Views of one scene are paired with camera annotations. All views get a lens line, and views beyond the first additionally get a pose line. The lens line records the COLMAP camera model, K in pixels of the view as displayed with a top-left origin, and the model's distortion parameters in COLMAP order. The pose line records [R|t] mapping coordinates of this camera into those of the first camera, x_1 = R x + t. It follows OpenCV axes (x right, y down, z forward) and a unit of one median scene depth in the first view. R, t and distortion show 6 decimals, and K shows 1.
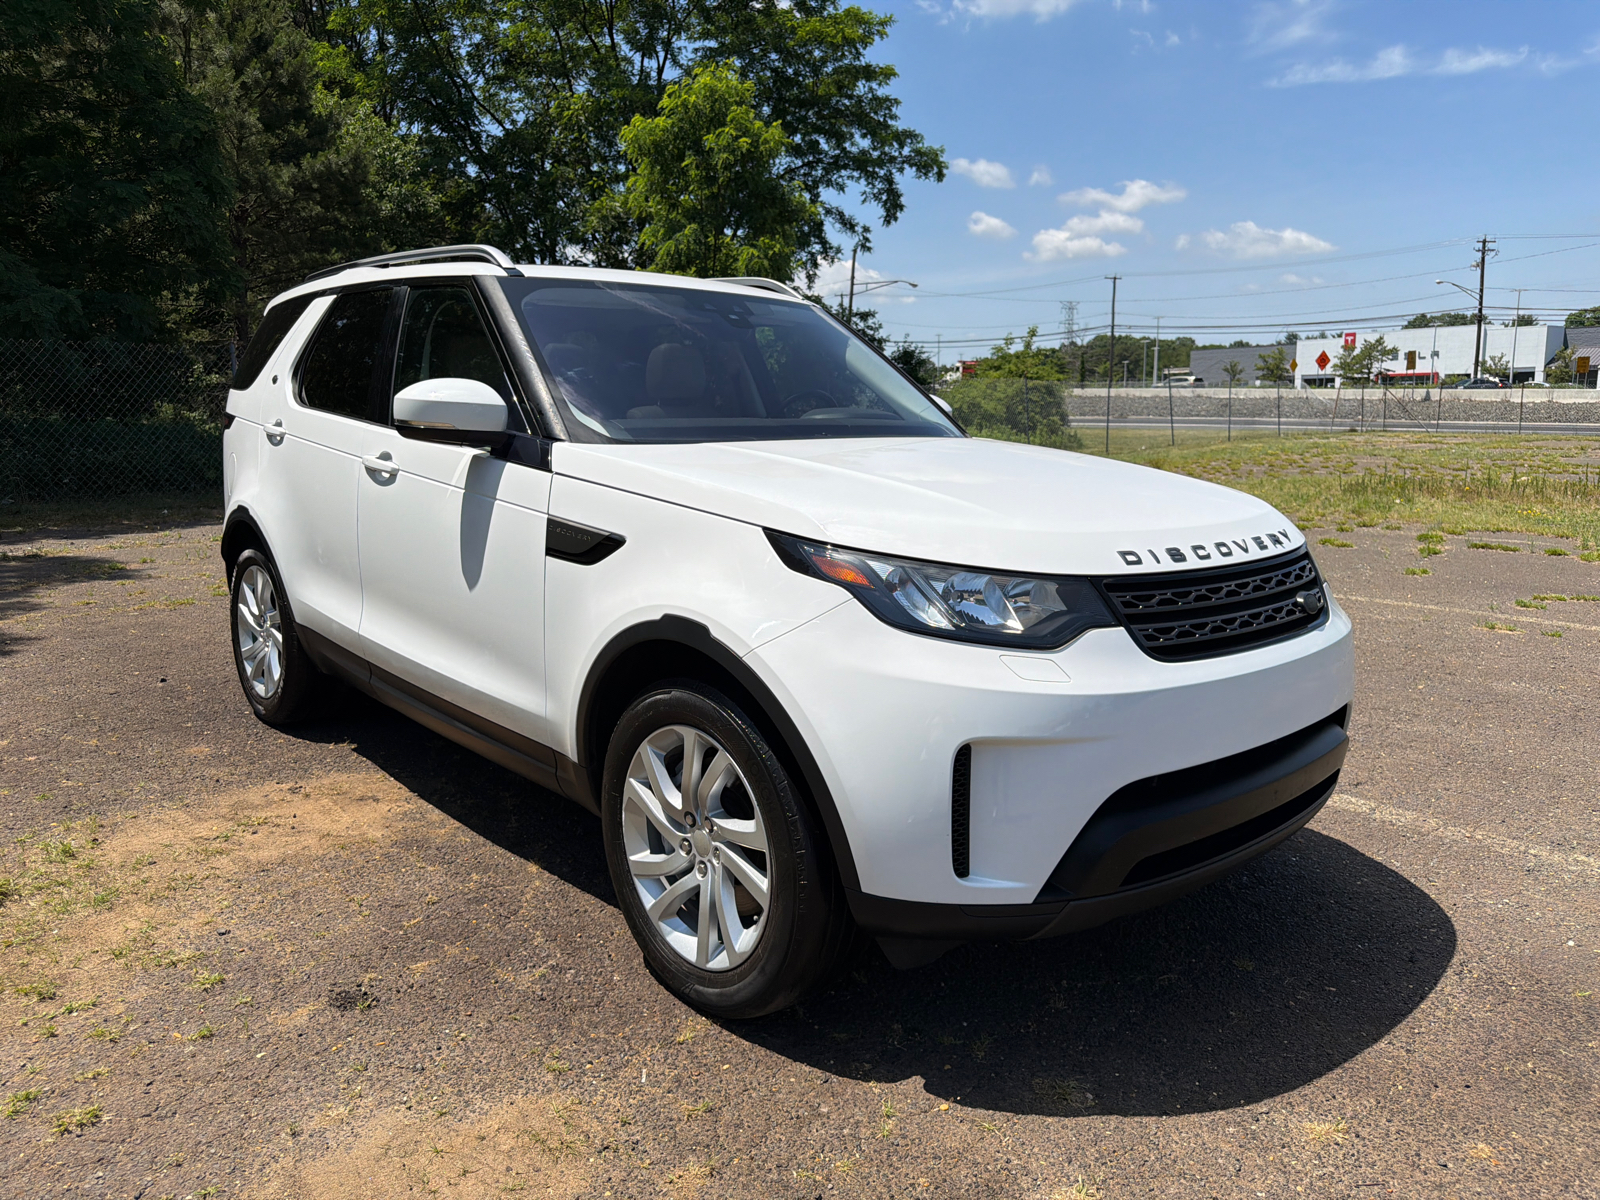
lens RADIAL K [[1149.3, 0, 801.8], [0, 1149.3, 594.9], [0, 0, 1]] dist [0.022596, -0.027191]
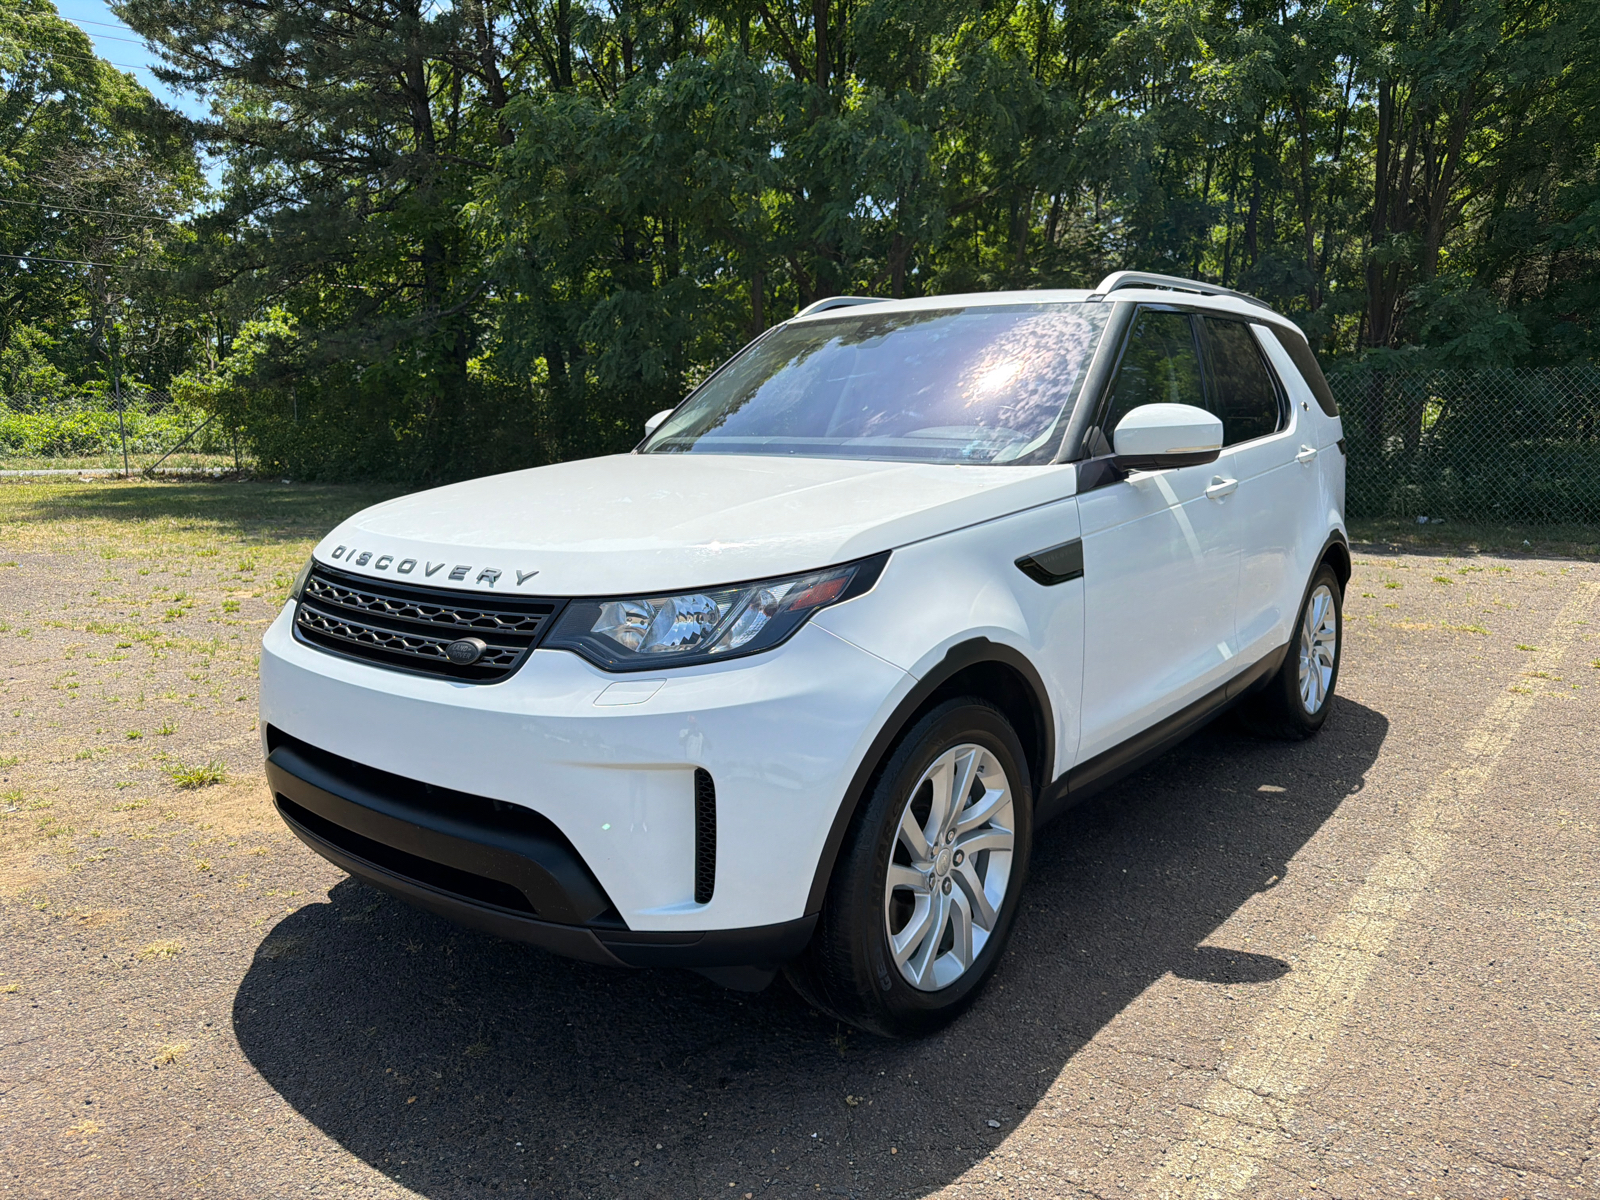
lens RADIAL K [[1149.3, 0, 795.6], [0, 1149.3, 603.4], [0, 0, 1]] dist [0.022596, -0.027191]
pose [[0.141902, 0.140611, -0.979843, 0.907145], [-0.160470, 0.980034, 0.117399, -0.116218], [0.976787, 0.140576, 0.161632, 0.768553]]
